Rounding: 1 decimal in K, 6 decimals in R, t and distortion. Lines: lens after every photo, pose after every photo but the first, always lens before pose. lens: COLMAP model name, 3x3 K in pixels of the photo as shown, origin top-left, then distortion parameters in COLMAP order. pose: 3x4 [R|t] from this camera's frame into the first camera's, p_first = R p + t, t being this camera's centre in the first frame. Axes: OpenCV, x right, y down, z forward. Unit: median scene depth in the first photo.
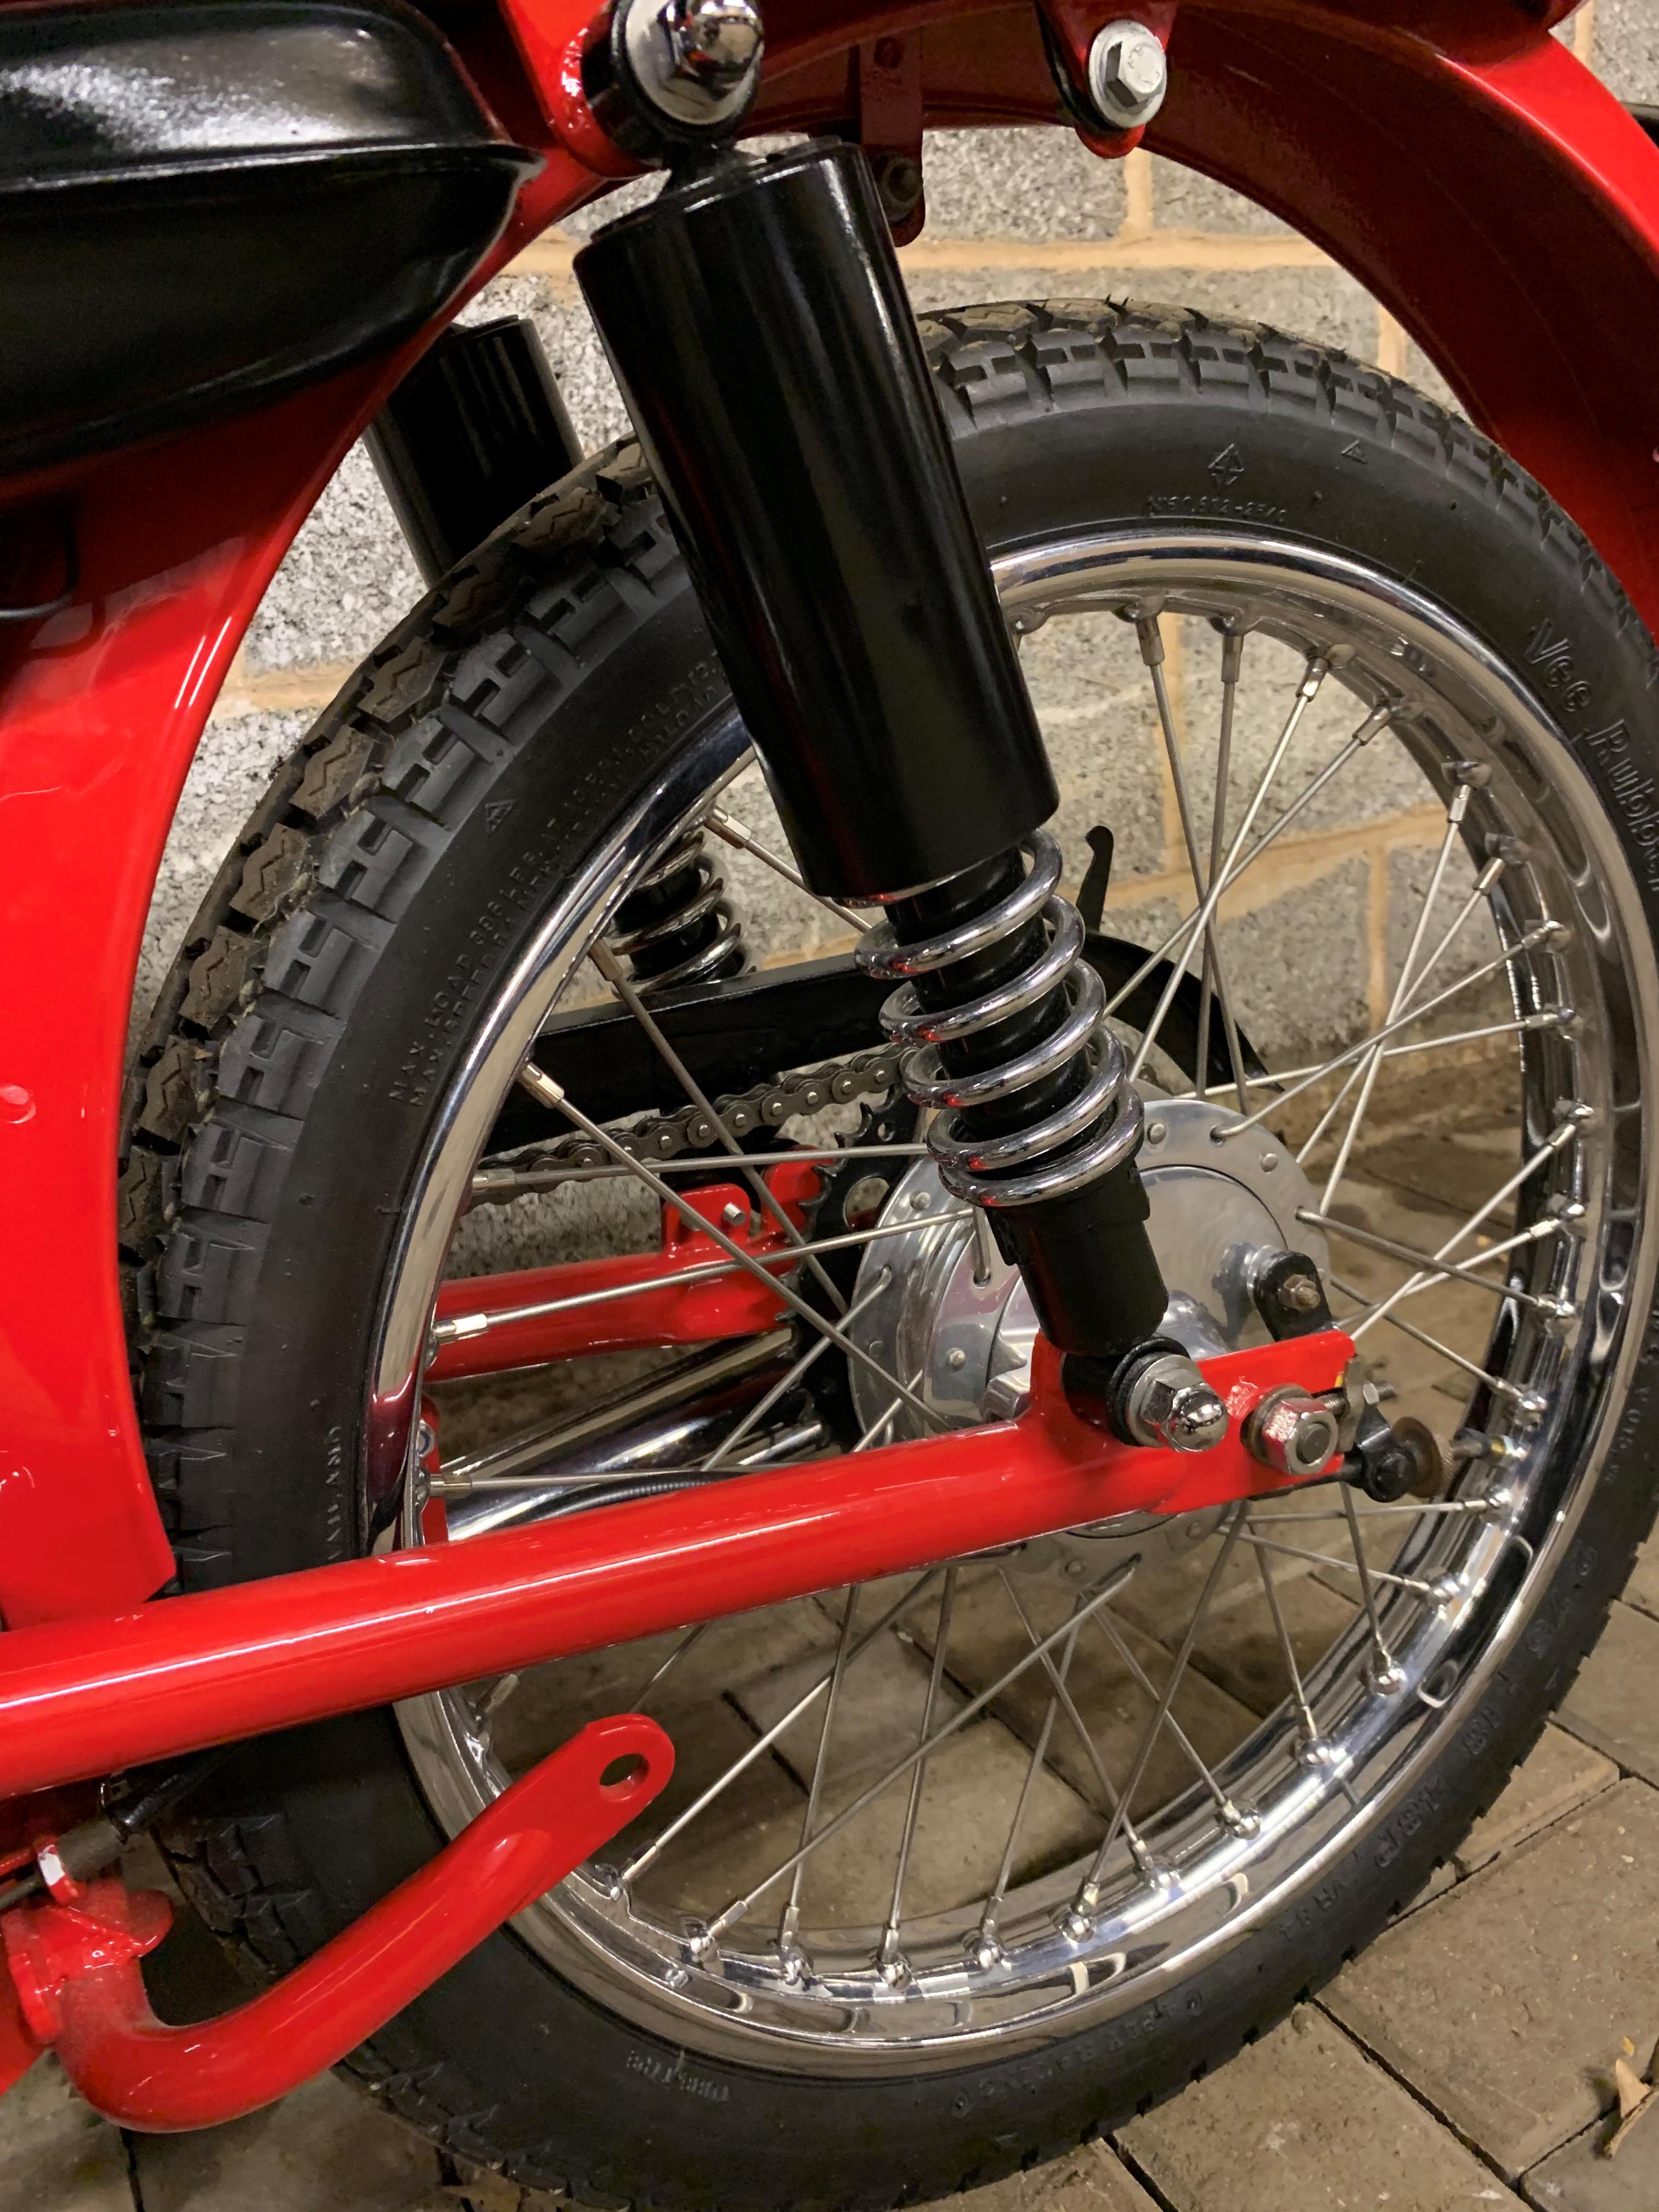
lens RADIAL K [[1710.7, 0, 829.5], [0, 1710.7, 1106.0], [0, 0, 1]] dist [0.075726, -0.068557]
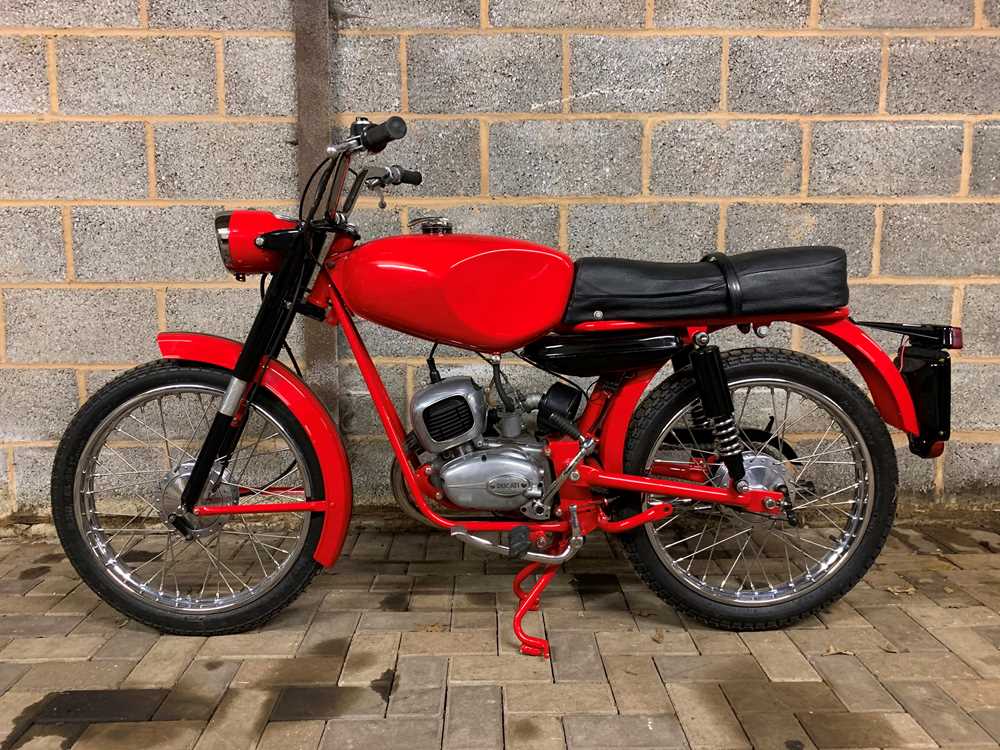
lens RADIAL K [[773.4, 0, 500.0], [0, 773.4, 375.0], [0, 0, 1]] dist [0.075726, -0.068557]
pose [[0.888751, 0.147668, -0.433954, 0.718349], [-0.214327, 0.970702, -0.108634, 0.320150], [0.405198, 0.189557, 0.894362, -2.927921]]
